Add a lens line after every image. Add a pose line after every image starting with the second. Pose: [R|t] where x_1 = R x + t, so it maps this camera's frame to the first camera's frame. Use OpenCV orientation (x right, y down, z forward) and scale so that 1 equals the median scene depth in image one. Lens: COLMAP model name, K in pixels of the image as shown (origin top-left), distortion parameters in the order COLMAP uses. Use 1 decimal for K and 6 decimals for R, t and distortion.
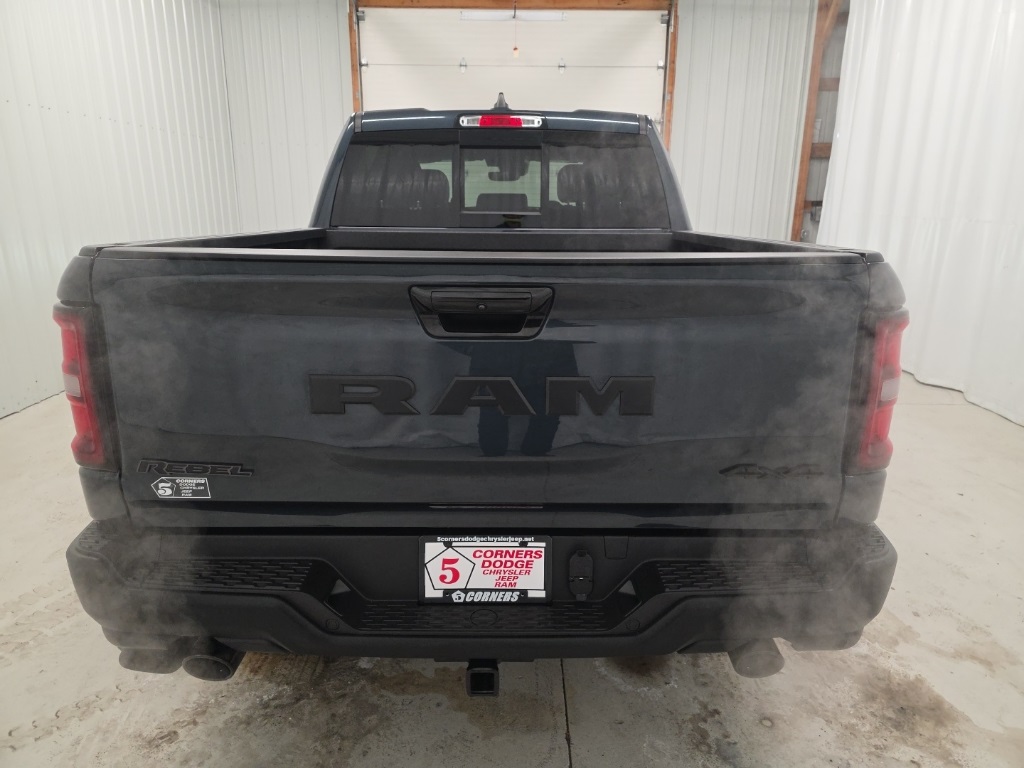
lens RADIAL K [[682.9, 0, 514.6], [0, 682.9, 383.5], [0, 0, 1]] dist [0.044214, -0.025486]
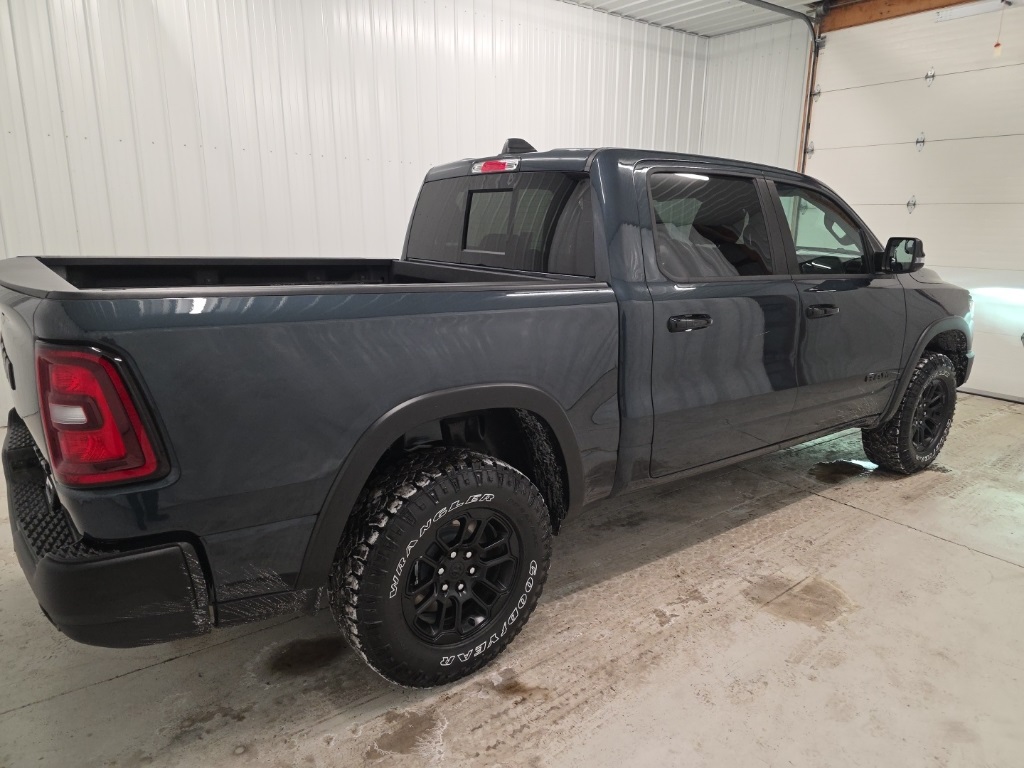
lens RADIAL K [[682.9, 0, 514.4], [0, 682.9, 386.8], [0, 0, 1]] dist [0.044214, -0.025486]
pose [[0.602589, 0.191609, -0.774708, 0.877805], [-0.223330, 0.972451, 0.066805, -0.128535], [0.766166, 0.132760, 0.628781, 0.403265]]
